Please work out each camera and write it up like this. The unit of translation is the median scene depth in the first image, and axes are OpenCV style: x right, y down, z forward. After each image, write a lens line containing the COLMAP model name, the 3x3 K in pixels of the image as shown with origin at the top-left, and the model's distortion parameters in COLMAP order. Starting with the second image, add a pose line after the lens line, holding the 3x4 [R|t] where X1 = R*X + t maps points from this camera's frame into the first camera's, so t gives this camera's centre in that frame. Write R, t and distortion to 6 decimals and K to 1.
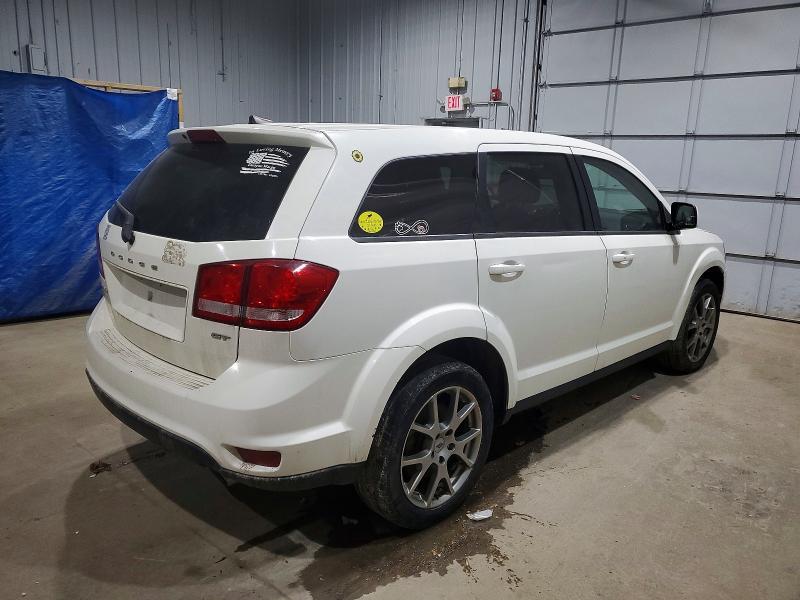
lens RADIAL K [[639.3, 0, 401.3], [0, 639.3, 299.4], [0, 0, 1]] dist [0.017751, 0.006153]
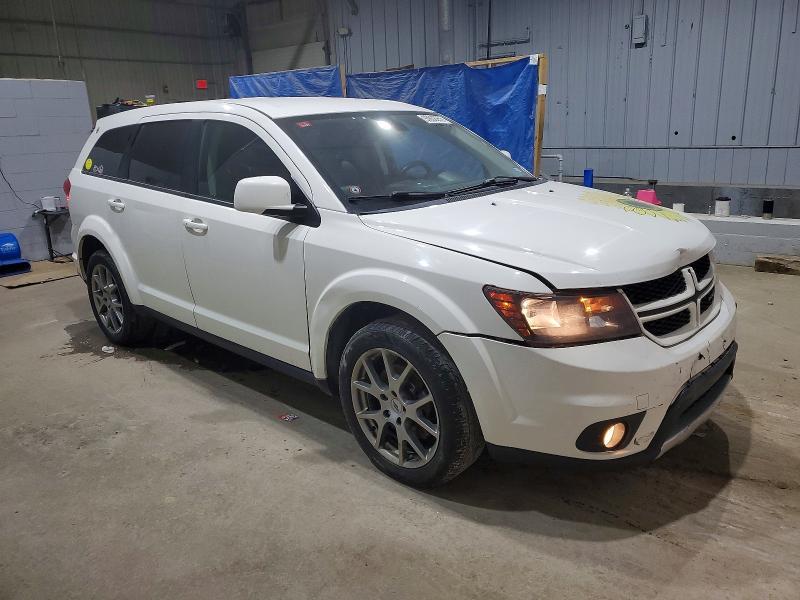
lens RADIAL K [[639.3, 0, 402.3], [0, 639.3, 301.9], [0, 0, 1]] dist [0.017751, 0.006153]
pose [[0.000473, 0.249847, -0.968285, 1.144722], [-0.172998, 0.953706, 0.246001, -0.215628], [0.984922, 0.167395, 0.043674, 1.115832]]
